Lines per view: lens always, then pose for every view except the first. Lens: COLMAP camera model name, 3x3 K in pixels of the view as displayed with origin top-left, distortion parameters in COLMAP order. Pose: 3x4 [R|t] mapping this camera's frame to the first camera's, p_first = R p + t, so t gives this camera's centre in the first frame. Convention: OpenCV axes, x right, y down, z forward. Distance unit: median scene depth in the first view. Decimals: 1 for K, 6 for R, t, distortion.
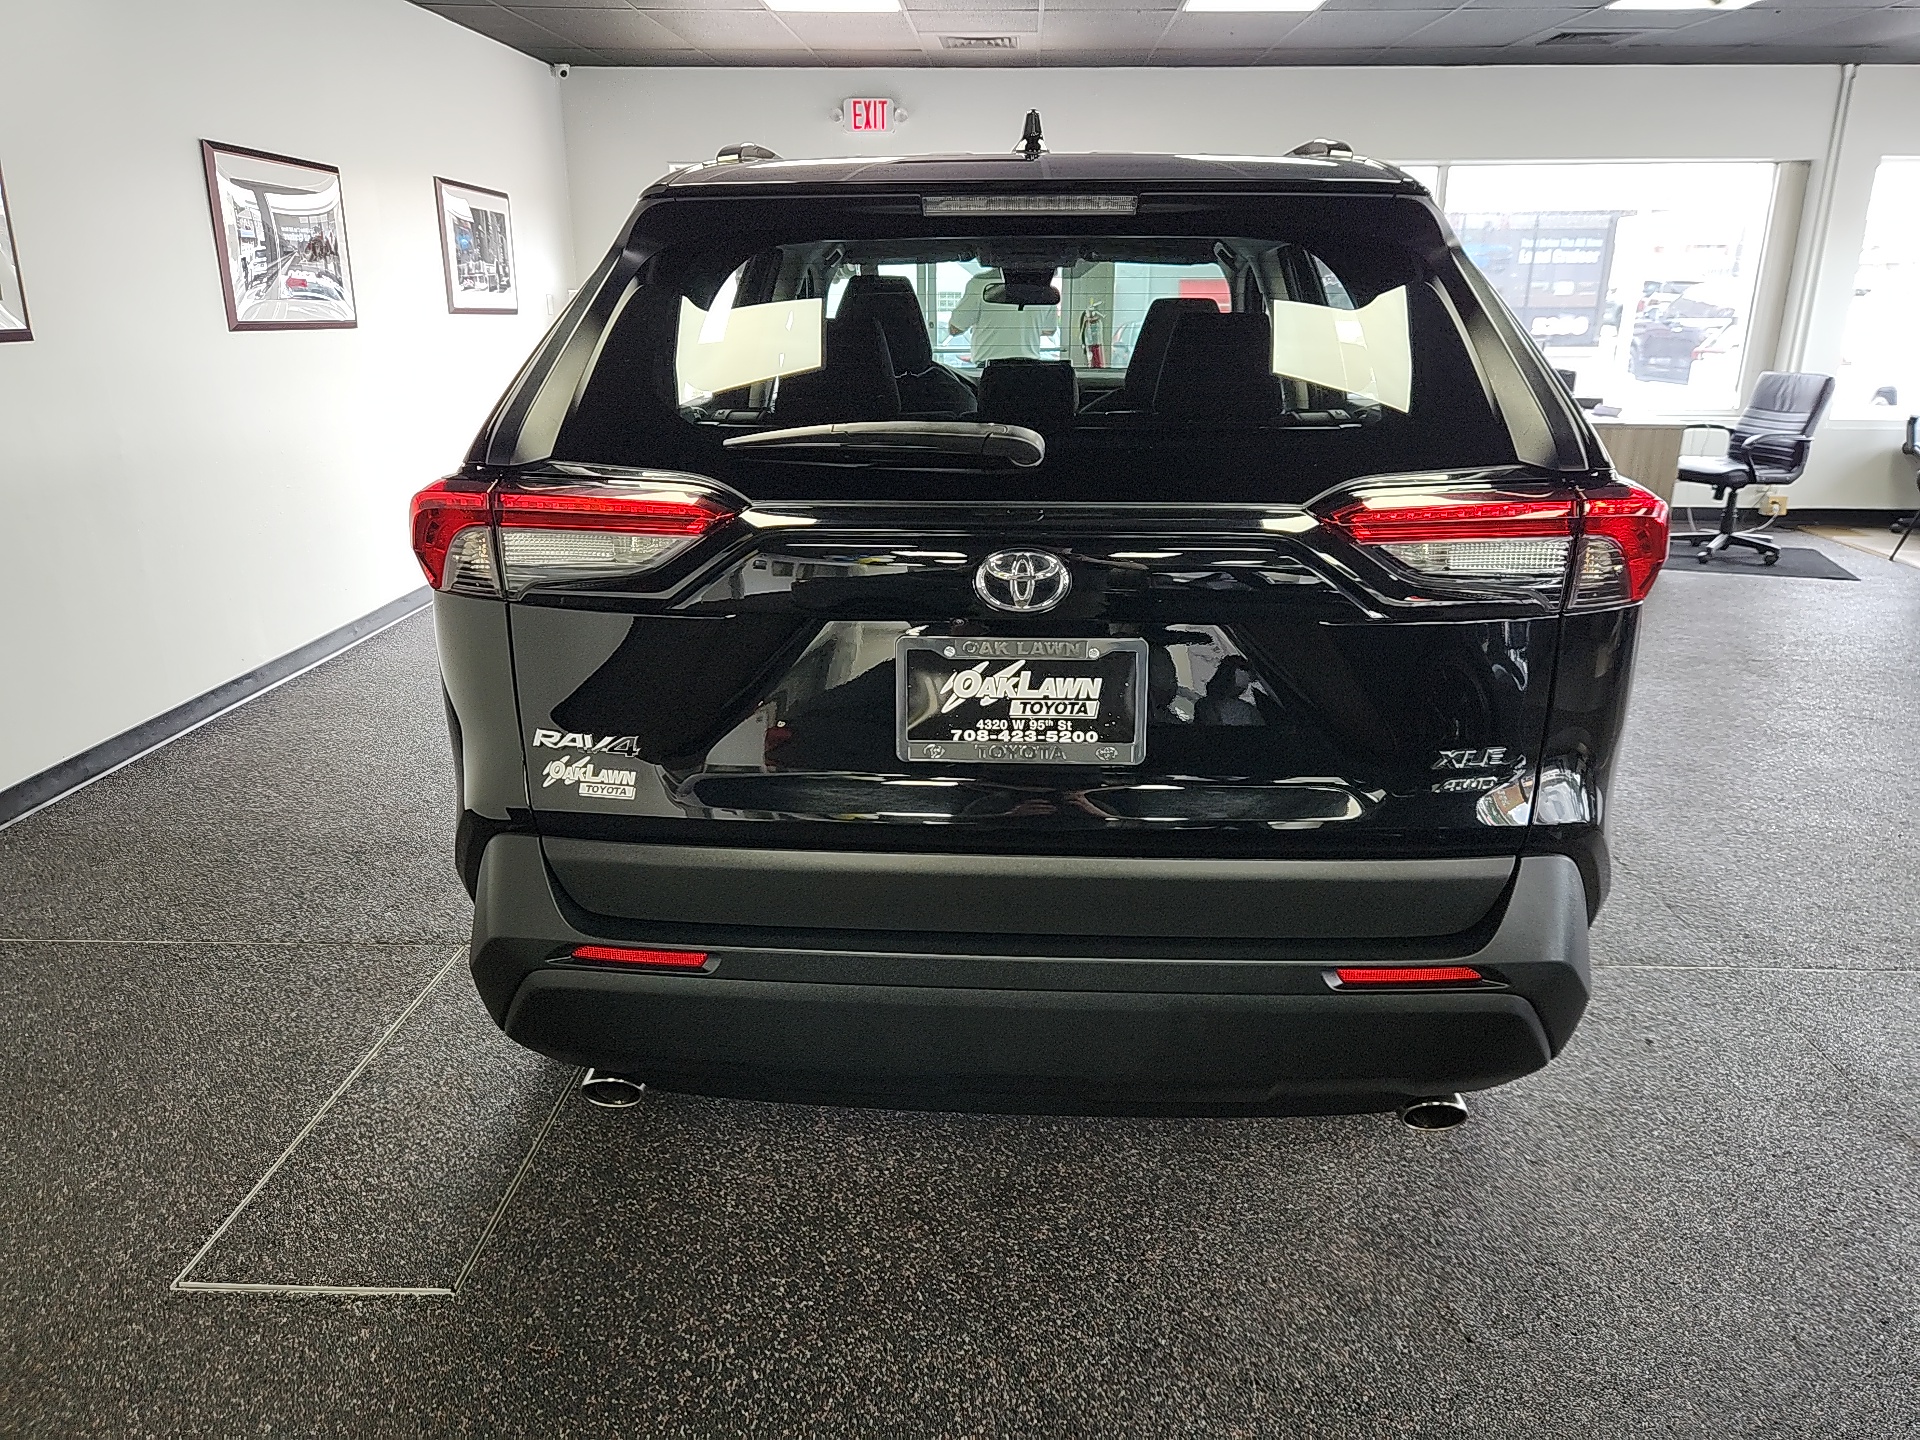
lens RADIAL K [[1417.5, 0, 942.5], [0, 1417.5, 724.5], [0, 0, 1]] dist [0.043768, -0.034331]
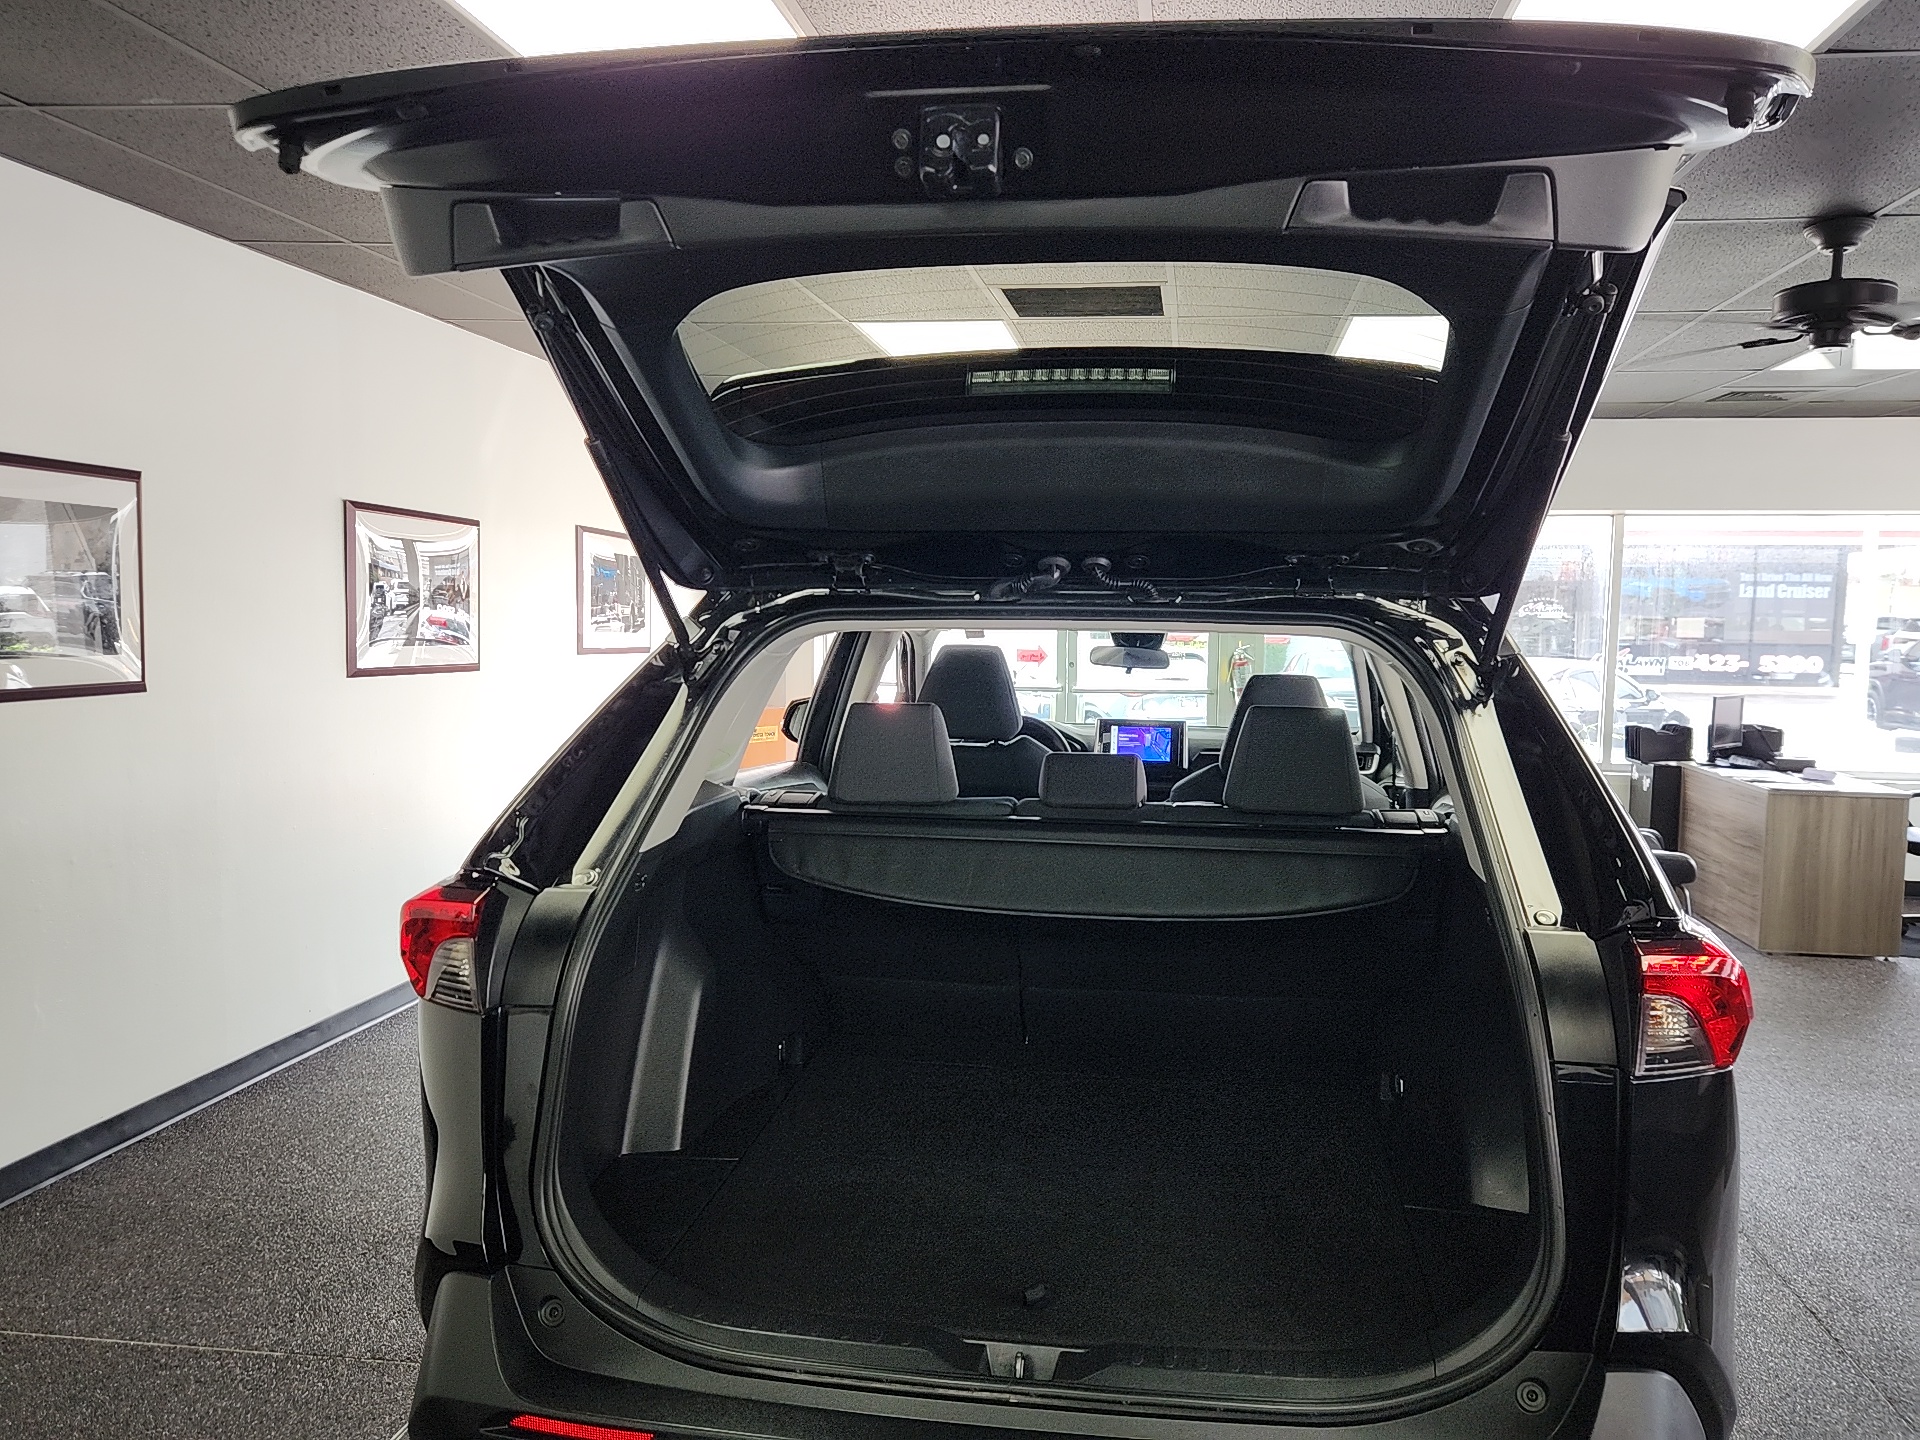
lens RADIAL K [[1530.5, 0, 966.3], [0, 1530.5, 705.3], [0, 0, 1]] dist [0.063733, -0.044039]
pose [[0.995245, 0.020070, -0.095318, 0.046583], [-0.041788, 0.971894, -0.231678, -0.026845], [0.087989, 0.234560, 0.968111, -0.008980]]
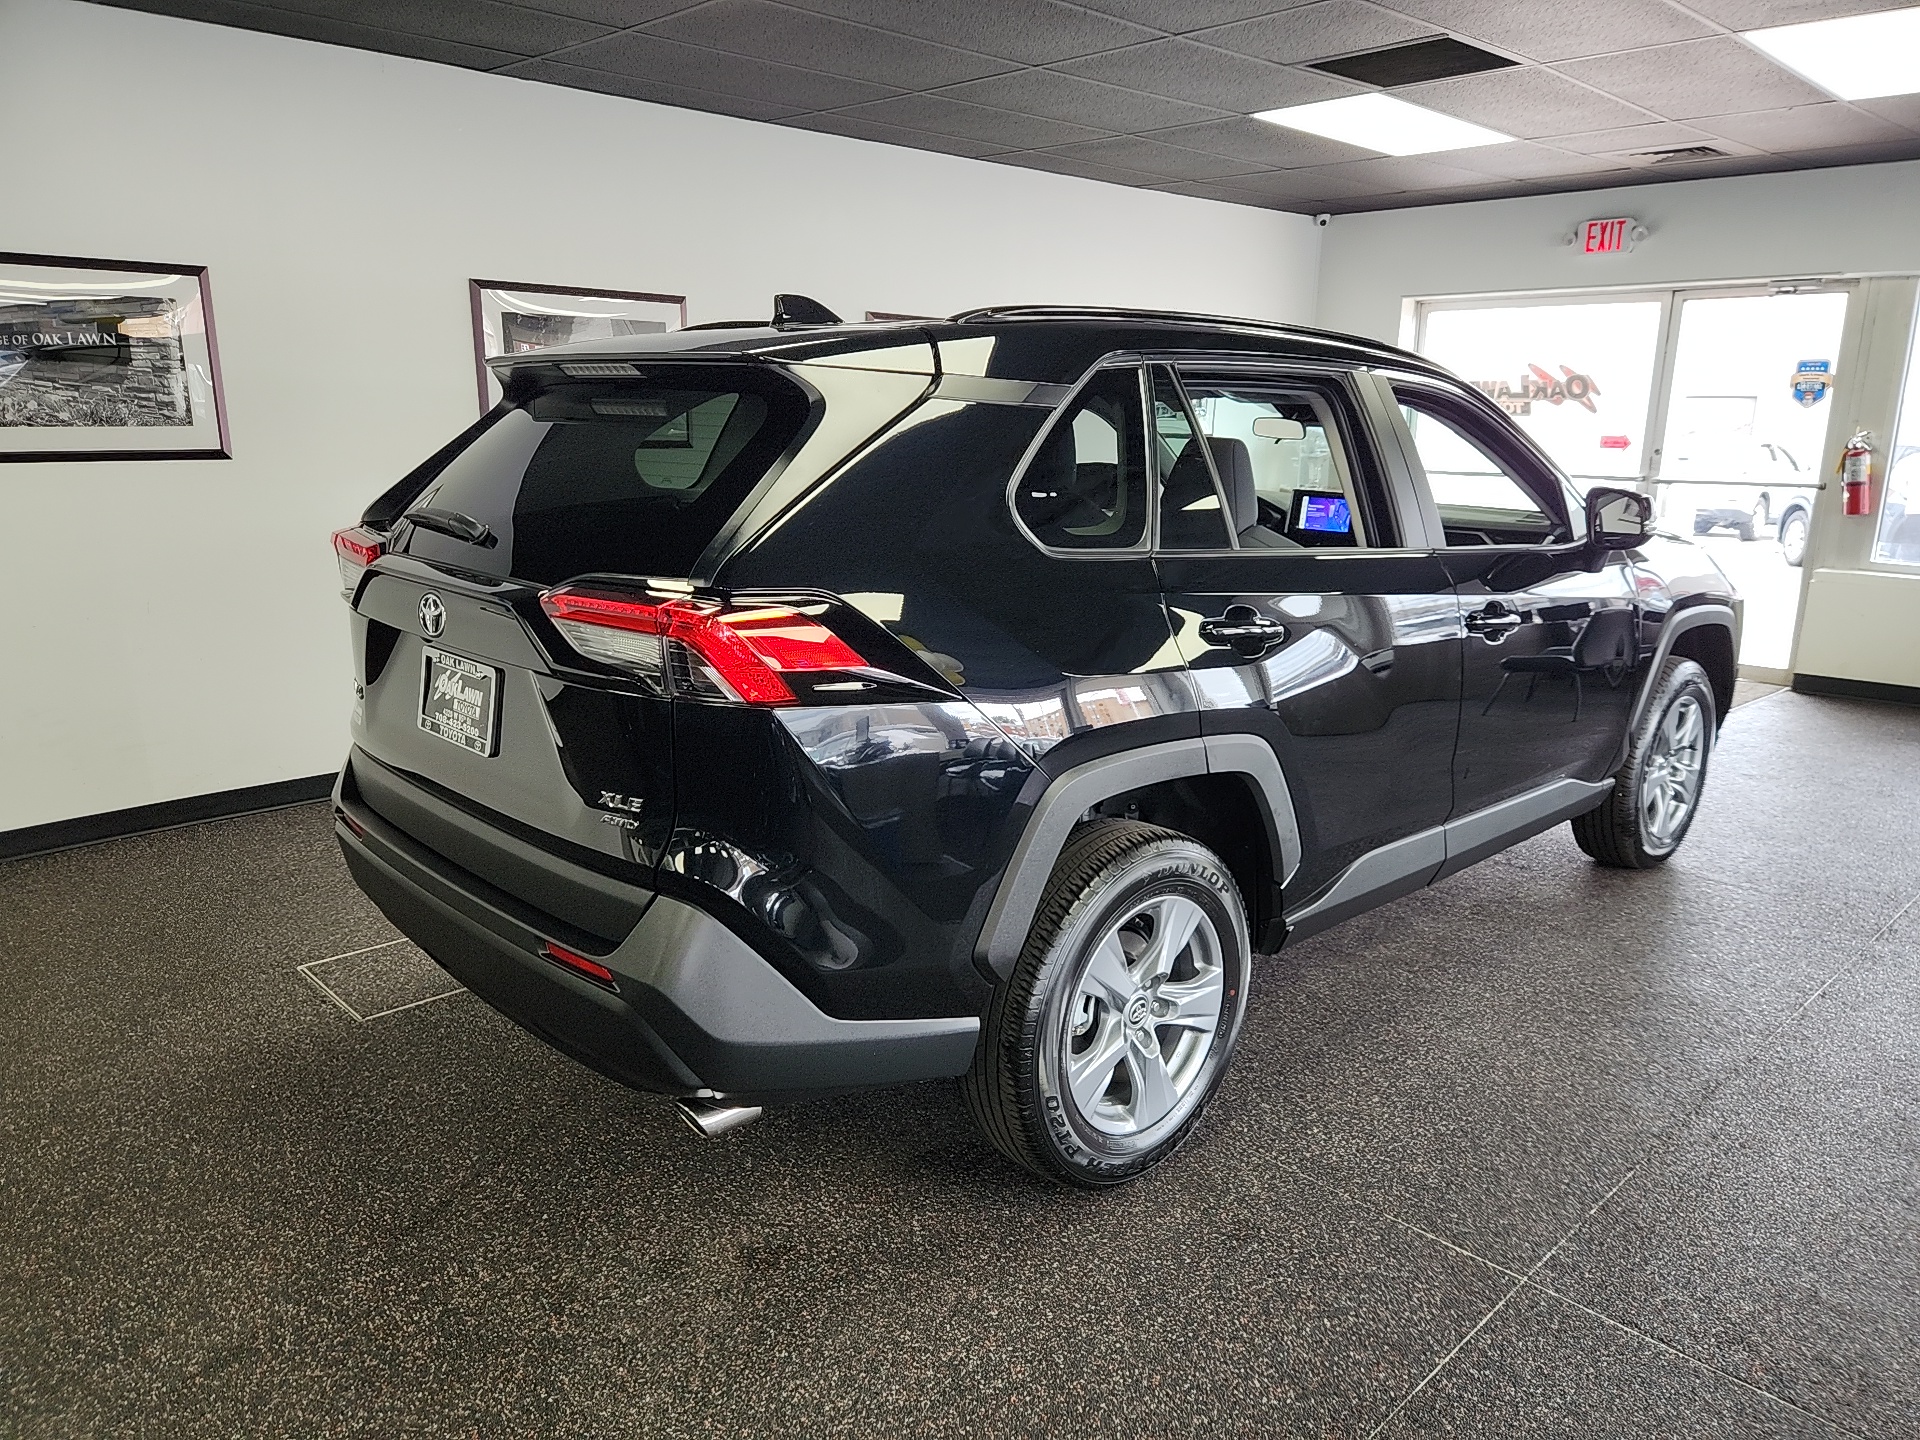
lens RADIAL K [[1417.5, 0, 964.7], [0, 1417.5, 718.6], [0, 0, 1]] dist [0.043768, -0.034331]
pose [[0.727580, 0.152532, -0.668850, 0.639589], [-0.208102, 0.978102, -0.003318, -0.046040], [0.653697, 0.141603, 0.743390, 0.123941]]
